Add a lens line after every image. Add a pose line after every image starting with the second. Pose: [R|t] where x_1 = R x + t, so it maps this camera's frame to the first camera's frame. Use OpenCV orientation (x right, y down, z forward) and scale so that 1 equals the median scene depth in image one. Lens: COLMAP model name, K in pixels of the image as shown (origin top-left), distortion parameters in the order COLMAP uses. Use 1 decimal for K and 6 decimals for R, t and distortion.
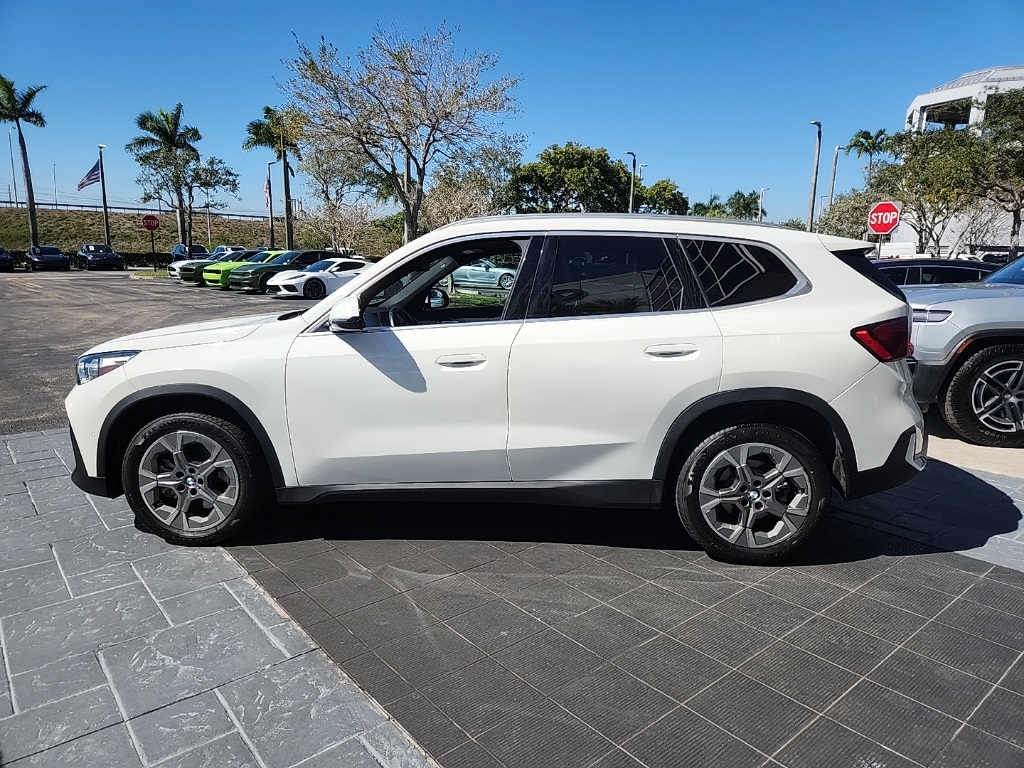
lens RADIAL K [[675.8, 0, 512.0], [0, 675.8, 384.0], [0, 0, 1]] dist [0.081883, -0.069165]
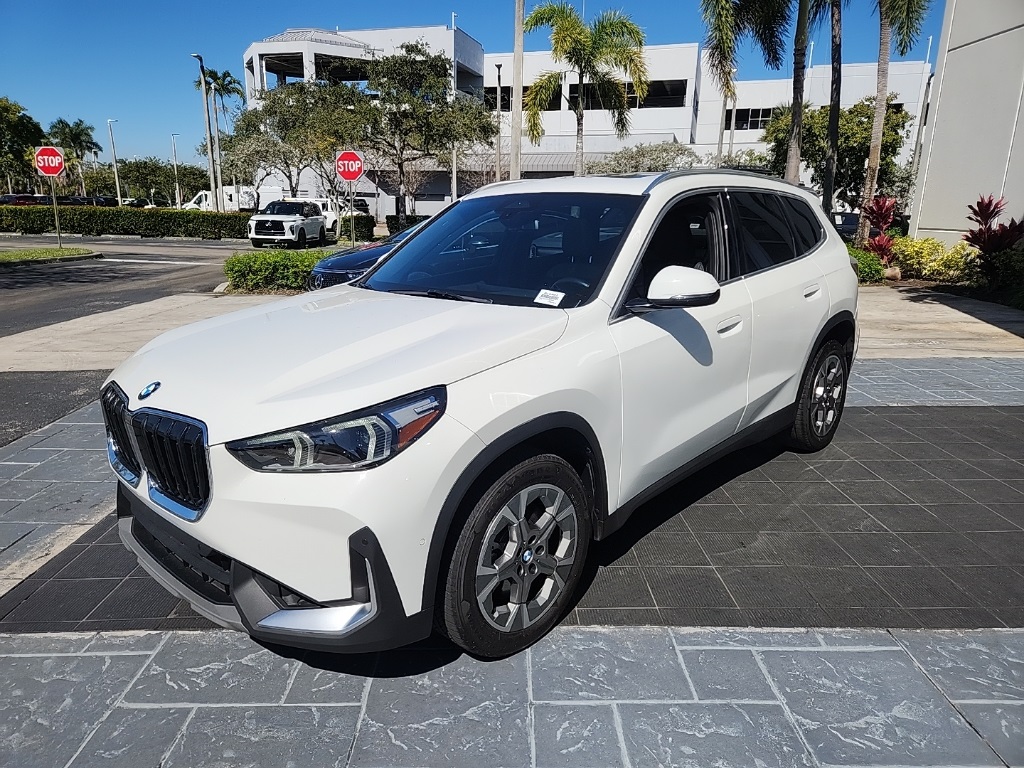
lens RADIAL K [[675.8, 0, 512.0], [0, 675.8, 384.0], [0, 0, 1]] dist [0.081883, -0.069165]
pose [[0.636527, -0.200322, 0.744785, -0.193359], [0.139365, 0.979658, 0.144386, -0.025832], [-0.758558, 0.011891, 0.651497, 0.115357]]
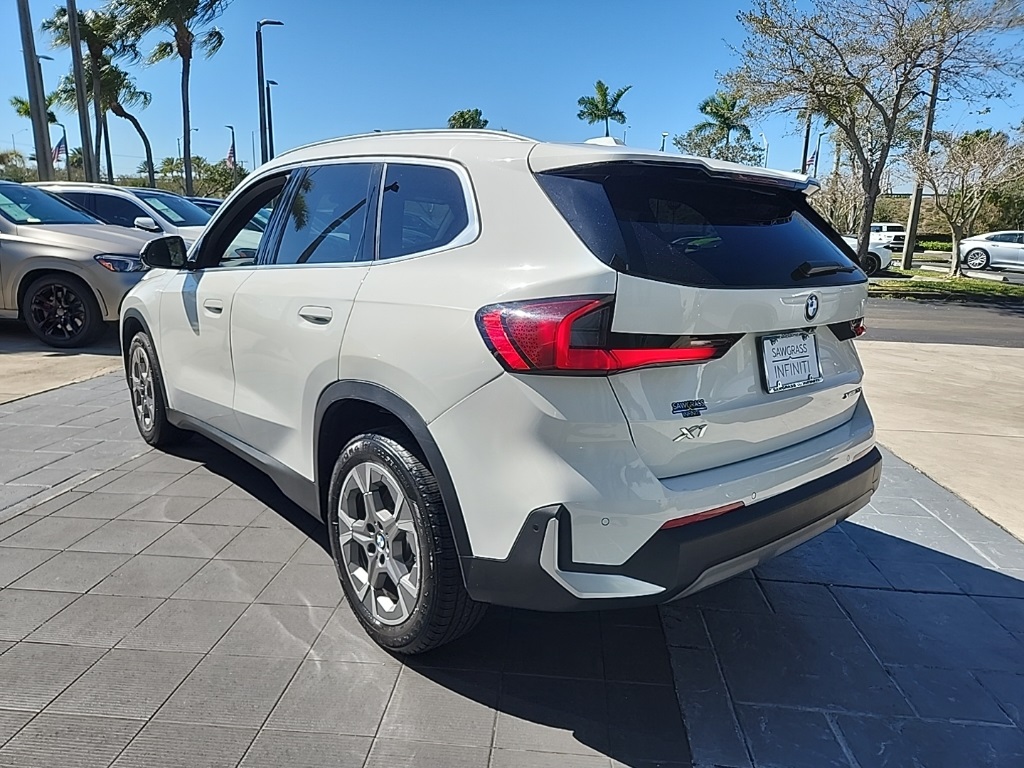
lens RADIAL K [[681.4, 0, 524.7], [0, 681.4, 379.9], [0, 0, 1]] dist [0.082631, -0.065985]
pose [[0.712431, 0.155501, -0.684296, 0.172762], [-0.141091, 0.986967, 0.077389, -0.013078], [0.687412, 0.041413, 0.725086, 0.115741]]
